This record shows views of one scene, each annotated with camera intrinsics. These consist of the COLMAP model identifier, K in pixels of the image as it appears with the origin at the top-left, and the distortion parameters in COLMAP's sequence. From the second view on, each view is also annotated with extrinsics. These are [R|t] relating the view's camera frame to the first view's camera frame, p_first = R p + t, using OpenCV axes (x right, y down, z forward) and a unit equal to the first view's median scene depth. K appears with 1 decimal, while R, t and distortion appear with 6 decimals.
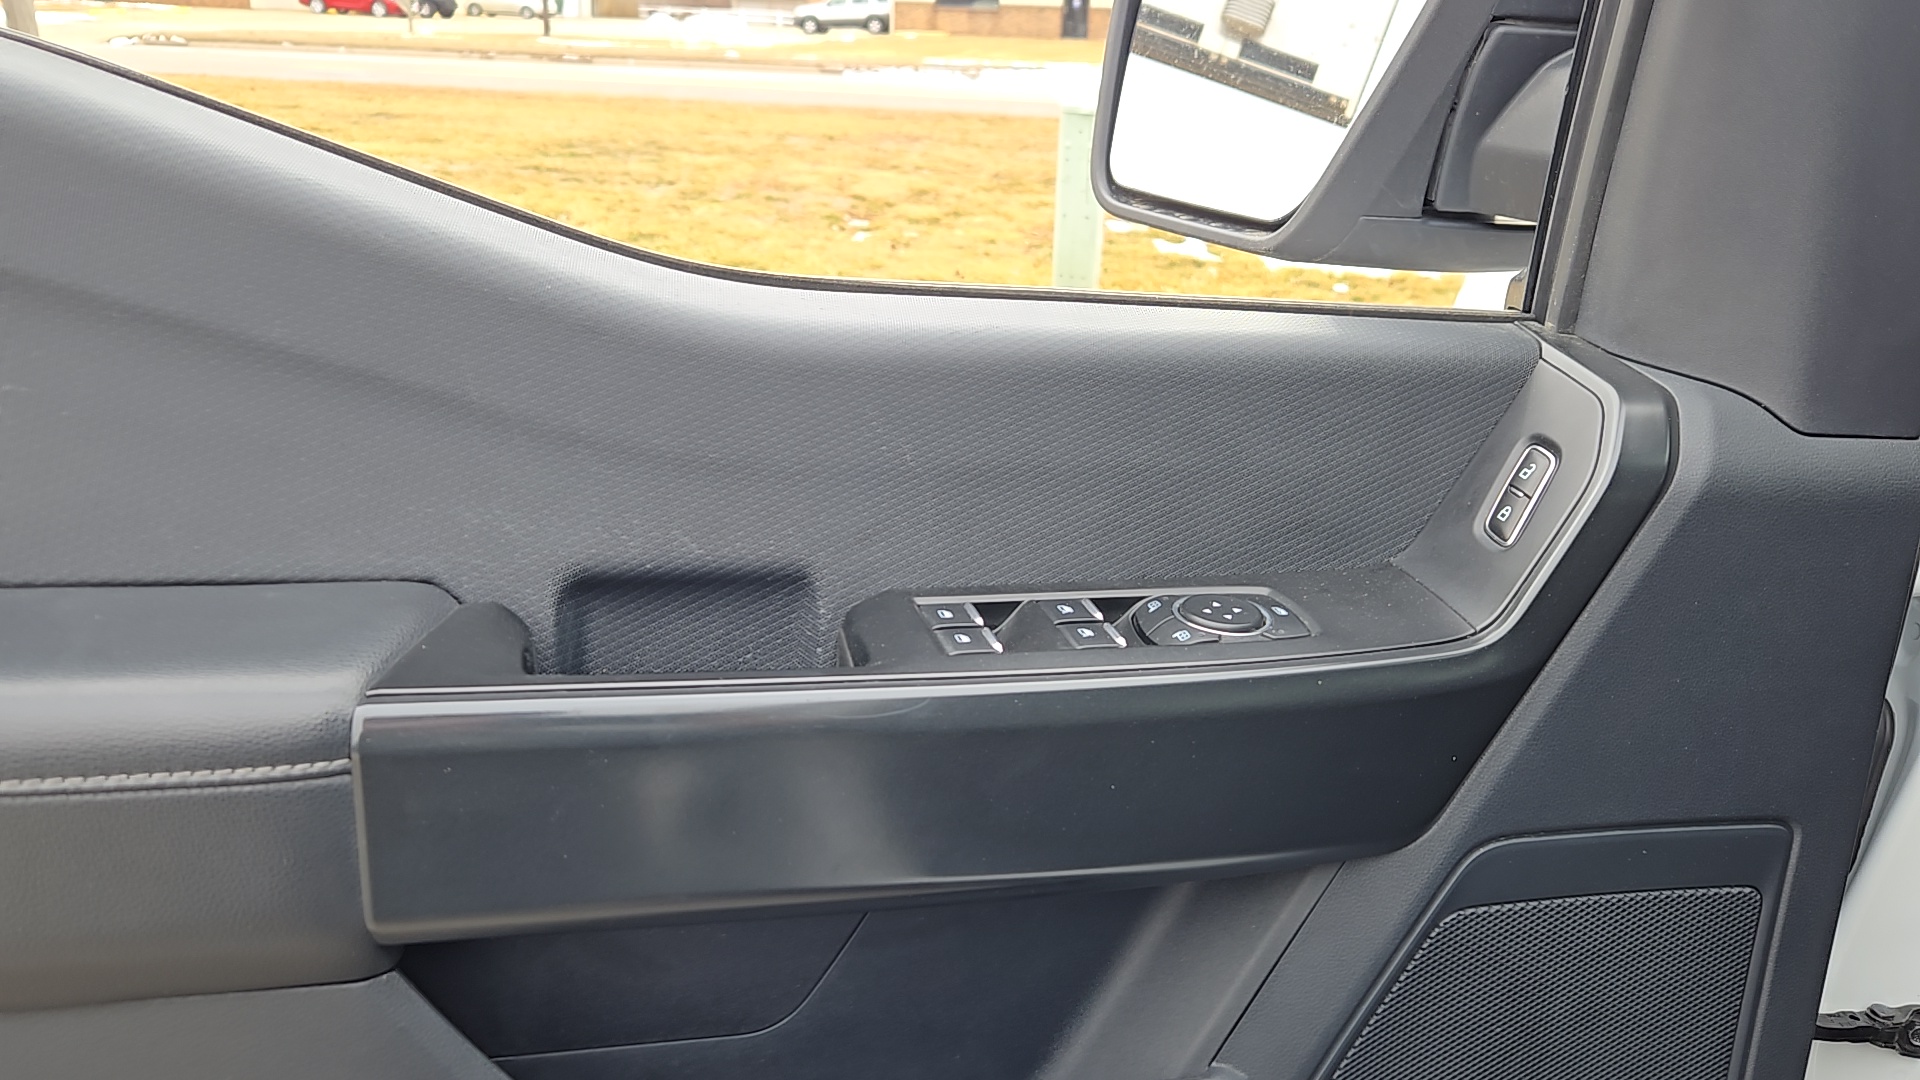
lens RADIAL K [[1528.8, 0, 960.0], [0, 1528.8, 540.0], [0, 0, 1]] dist [0.011289, 0.007259]
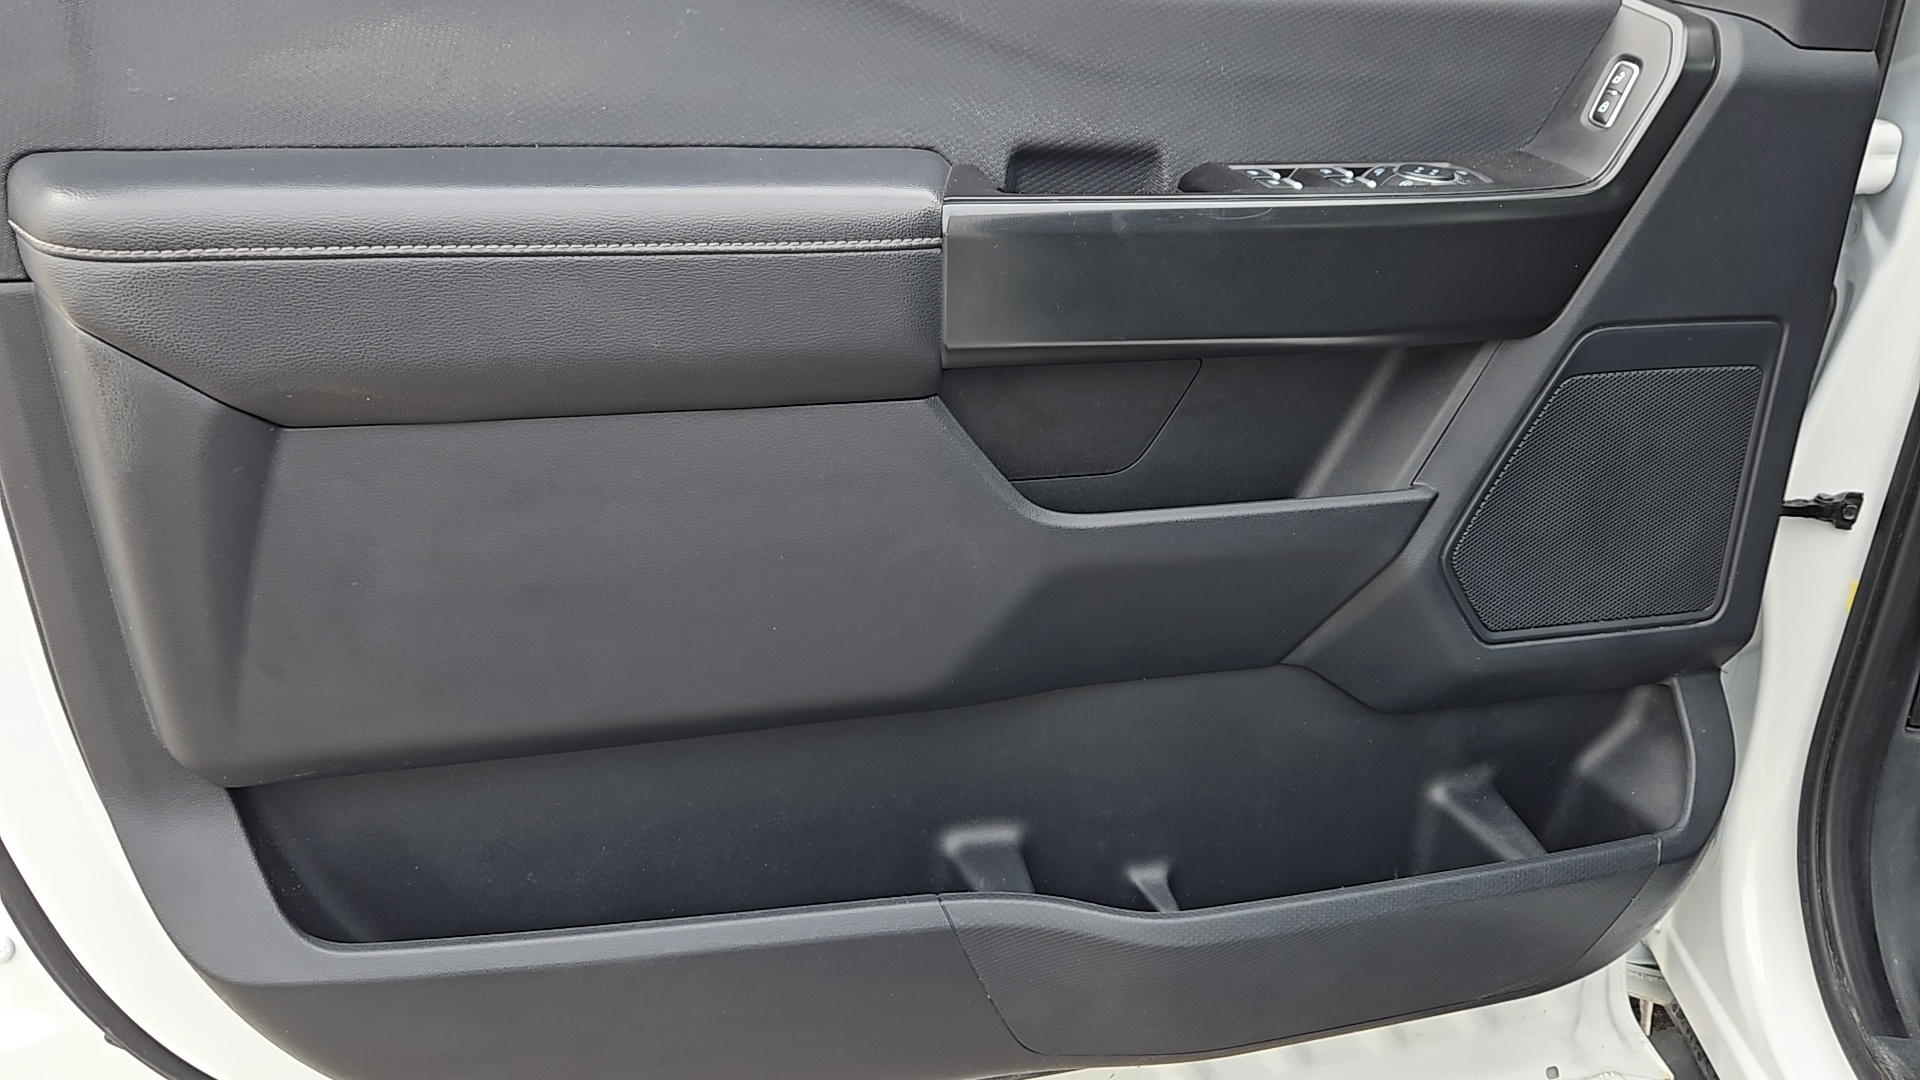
lens RADIAL K [[1592.7, 0, 955.1], [0, 1592.7, 533.4], [0, 0, 1]] dist [0.012806, 0.001811]
pose [[0.997025, -0.039582, 0.066137, -0.395021], [0.033182, 0.994904, 0.095210, 0.228311], [-0.069568, -0.092732, 0.993258, -0.538934]]
